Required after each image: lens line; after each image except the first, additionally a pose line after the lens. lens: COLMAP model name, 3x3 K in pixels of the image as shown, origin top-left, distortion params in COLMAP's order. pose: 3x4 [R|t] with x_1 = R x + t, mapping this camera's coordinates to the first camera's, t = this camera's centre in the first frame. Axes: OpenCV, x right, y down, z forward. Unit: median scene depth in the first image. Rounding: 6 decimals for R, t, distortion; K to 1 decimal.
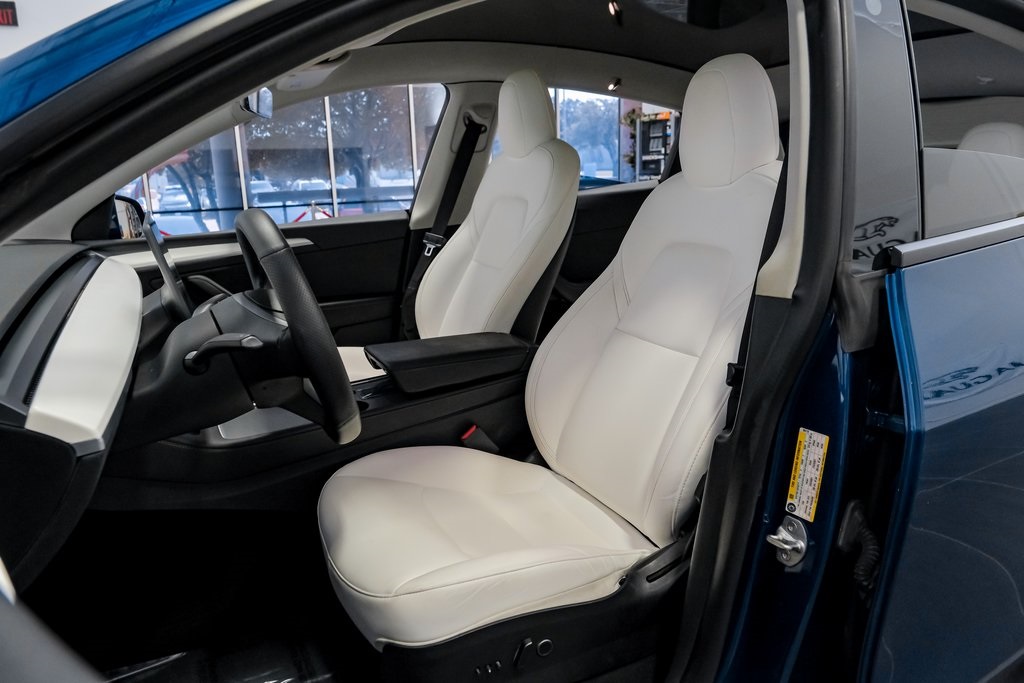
lens RADIAL K [[678.4, 0, 505.4], [0, 678.4, 339.0], [0, 0, 1]] dist [-0.021757, 0.006255]
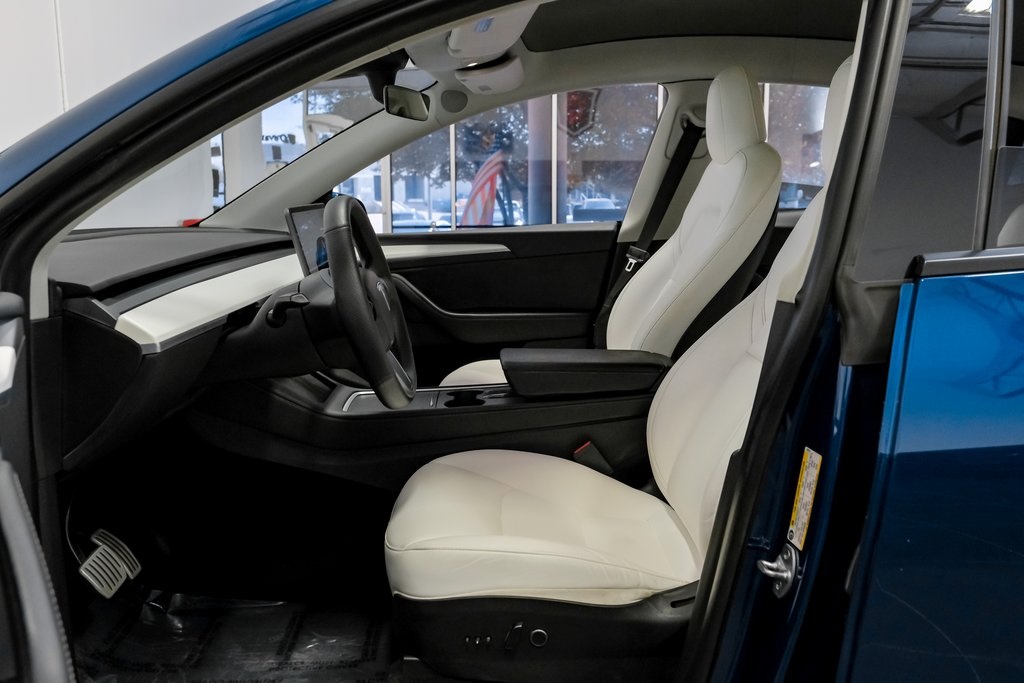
lens RADIAL K [[860.3, 0, 515.2], [0, 860.3, 338.5], [0, 0, 1]] dist [0.004429, -0.007994]
pose [[0.909572, 0.091858, -0.405267, 0.325774], [-0.120381, 0.991689, -0.045404, 0.052150], [0.397728, 0.090084, 0.913070, -0.139125]]
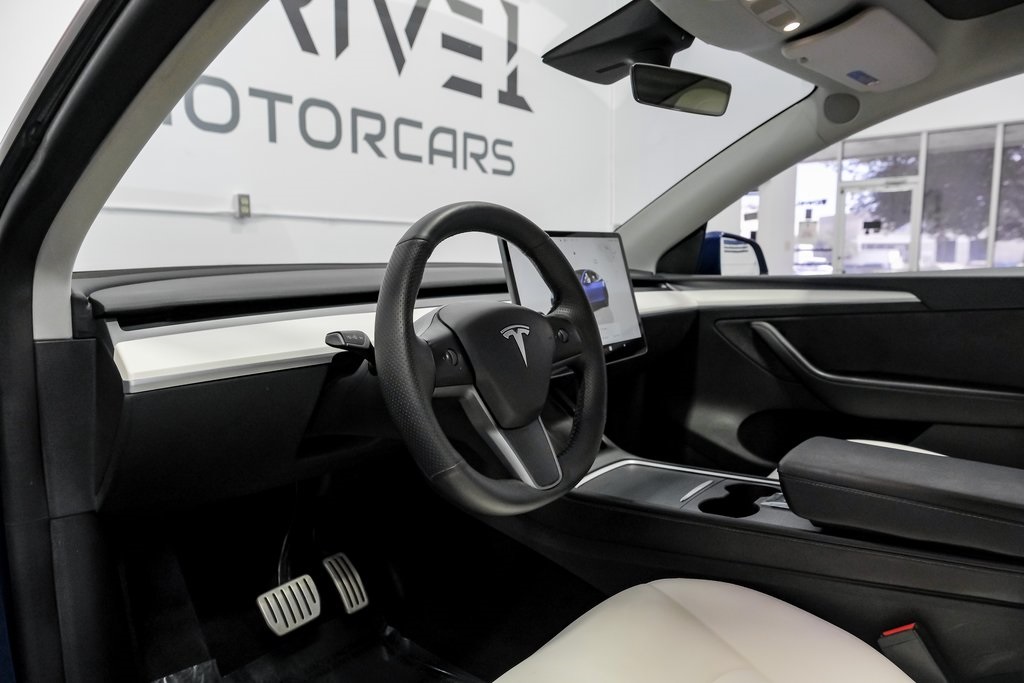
lens RADIAL K [[678.4, 0, 506.3], [0, 678.4, 354.4], [0, 0, 1]] dist [-0.021757, 0.006255]
pose [[0.415769, 0.152783, -0.896545, 0.268108], [-0.223660, 0.972691, 0.062038, -0.043835], [0.881540, 0.174728, 0.438586, 0.426657]]
